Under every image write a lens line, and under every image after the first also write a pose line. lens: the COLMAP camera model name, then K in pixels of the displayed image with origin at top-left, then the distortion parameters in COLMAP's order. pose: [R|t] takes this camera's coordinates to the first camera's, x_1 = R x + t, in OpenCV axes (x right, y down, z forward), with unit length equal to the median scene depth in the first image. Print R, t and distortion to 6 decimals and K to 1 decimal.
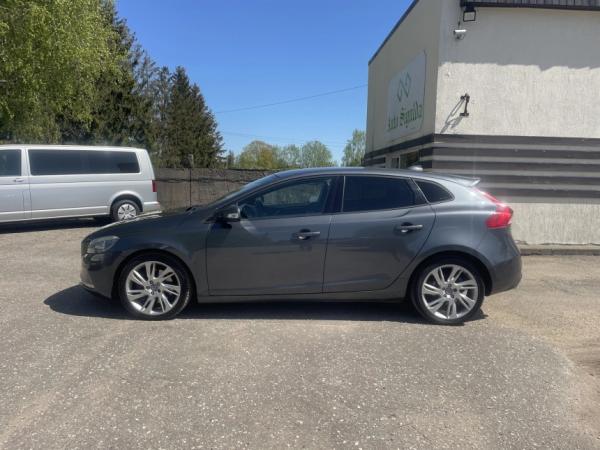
lens RADIAL K [[487.1, 0, 300.0], [0, 487.1, 225.0], [0, 0, 1]] dist [0.033594, -0.011263]
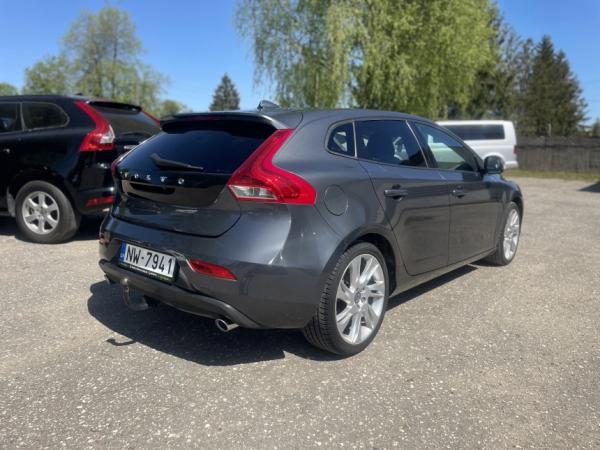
lens RADIAL K [[487.1, 0, 300.0], [0, 487.1, 225.0], [0, 0, 1]] dist [0.033594, -0.011263]
pose [[0.779905, 0.100837, -0.617722, 0.025980], [-0.065857, 0.994679, 0.079223, 0.016668], [0.622424, -0.021105, 0.782396, -0.119650]]
